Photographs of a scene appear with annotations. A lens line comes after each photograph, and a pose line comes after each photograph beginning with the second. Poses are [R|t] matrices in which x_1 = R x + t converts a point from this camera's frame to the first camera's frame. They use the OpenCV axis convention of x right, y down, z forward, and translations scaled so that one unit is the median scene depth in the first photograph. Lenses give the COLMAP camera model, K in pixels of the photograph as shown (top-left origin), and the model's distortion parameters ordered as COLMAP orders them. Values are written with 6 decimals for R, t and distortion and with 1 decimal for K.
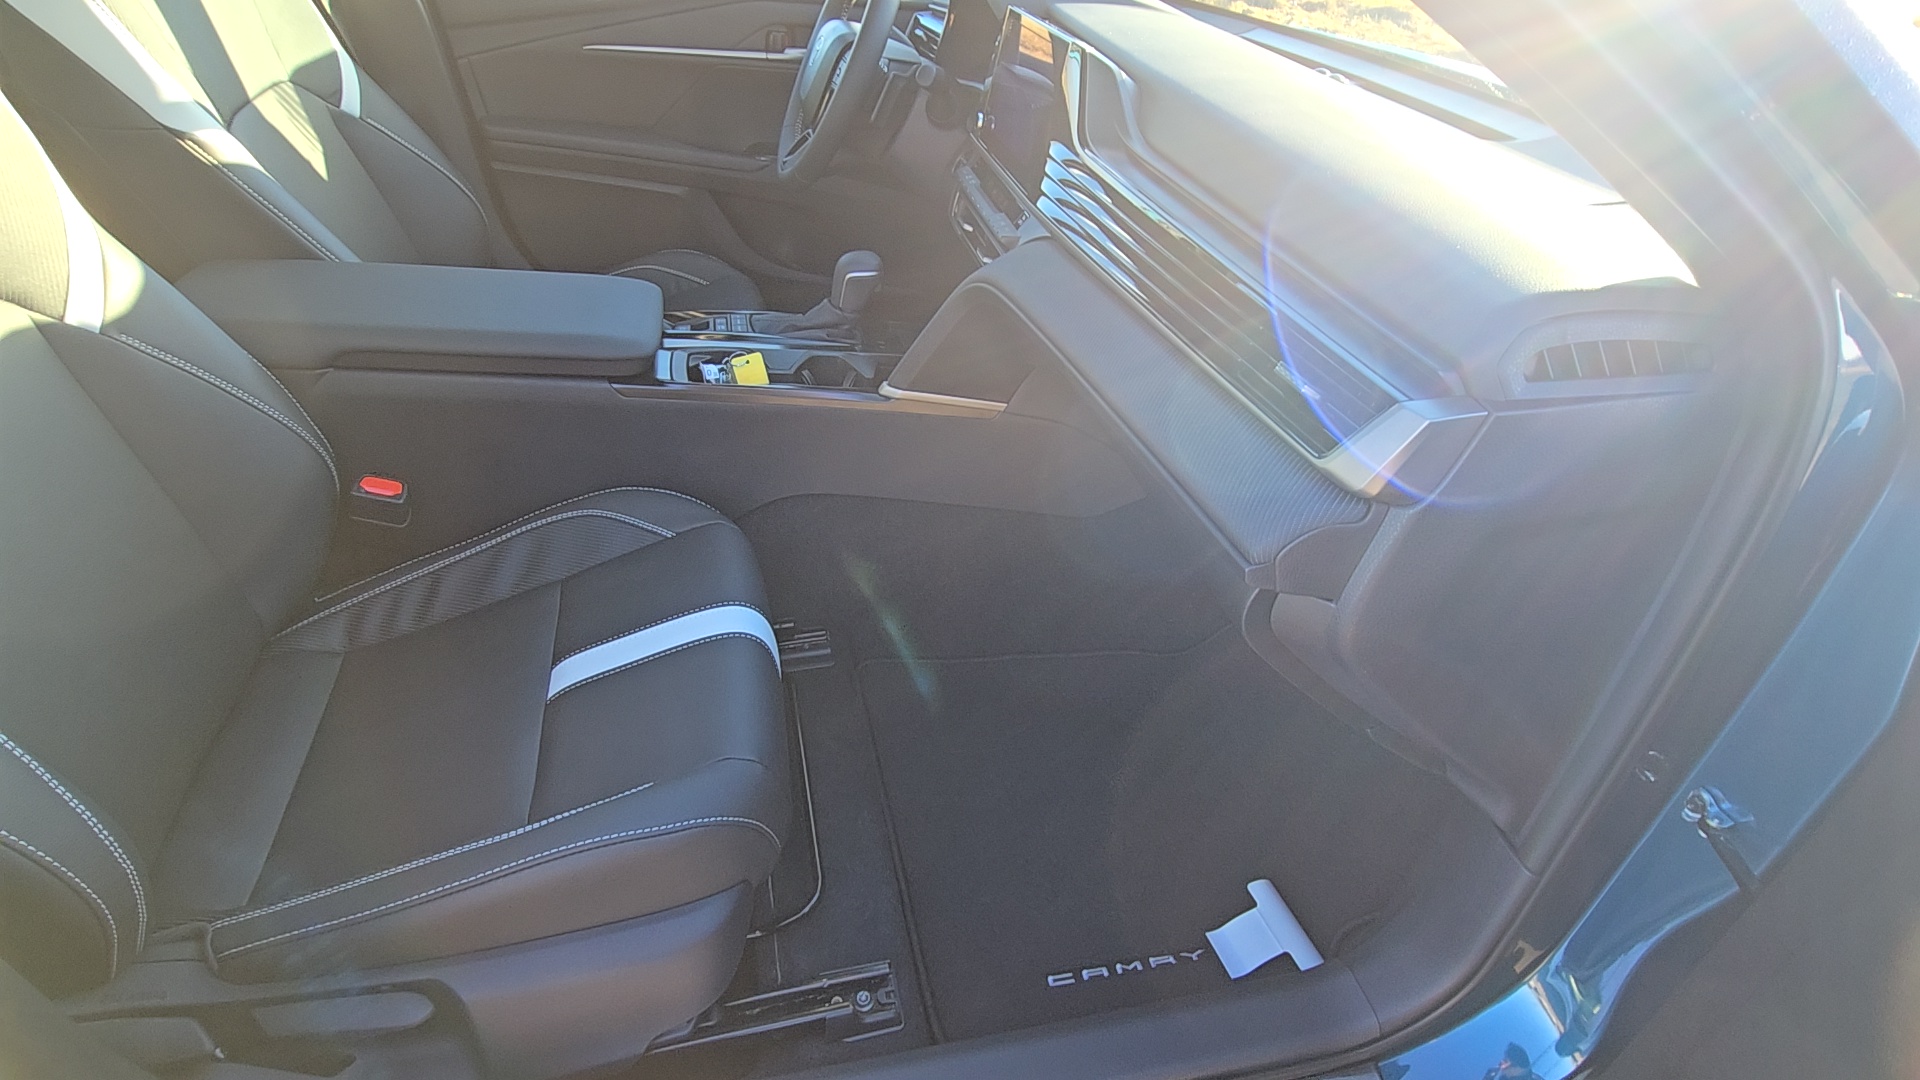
lens RADIAL K [[978.2, 0, 969.8], [0, 978.2, 543.4], [0, 0, 1]] dist [-0.000190, 0.000959]
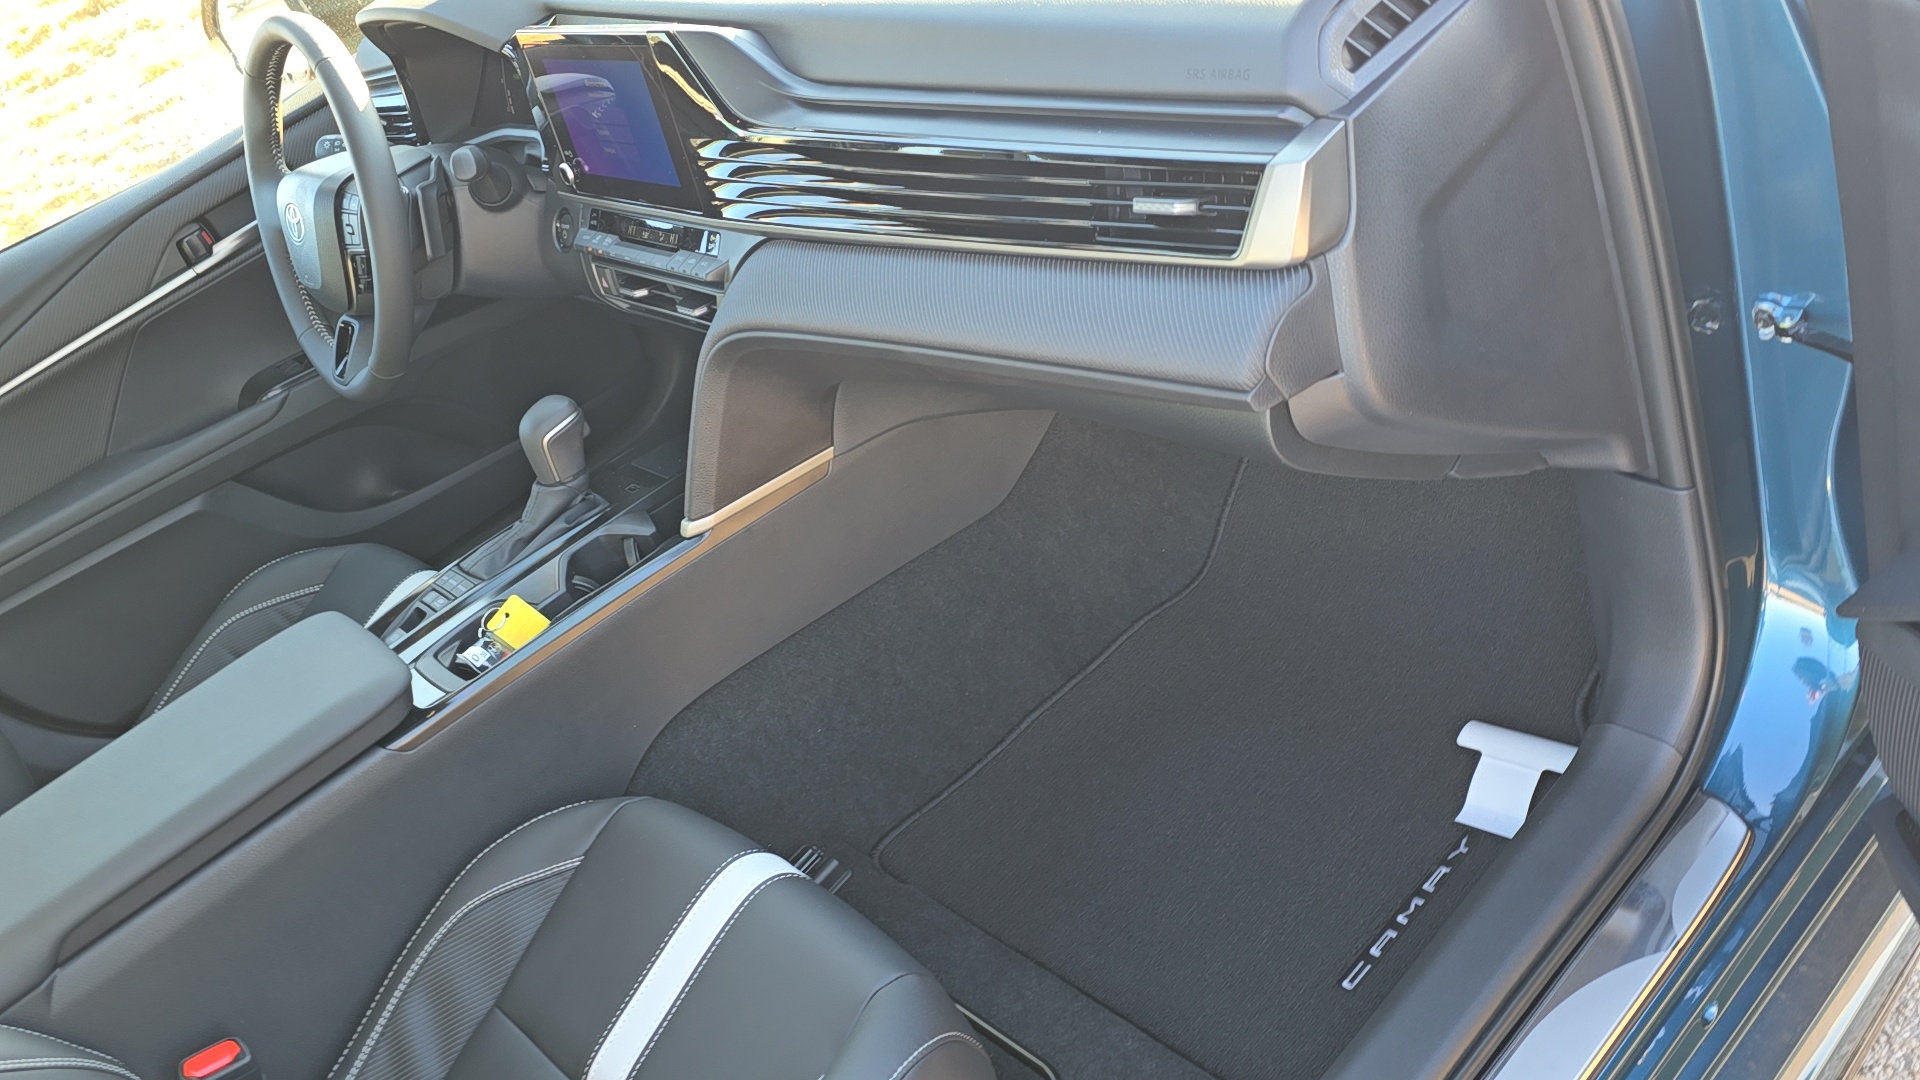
lens RADIAL K [[1589.0, 0, 936.7], [0, 1589.0, 561.9], [0, 0, 1]] dist [-0.007088, 0.008543]
pose [[0.783478, -0.605388, 0.140240, -0.147925], [0.612722, 0.790209, -0.011917, -0.008344], [-0.103605, 0.095265, 0.990046, -0.258930]]
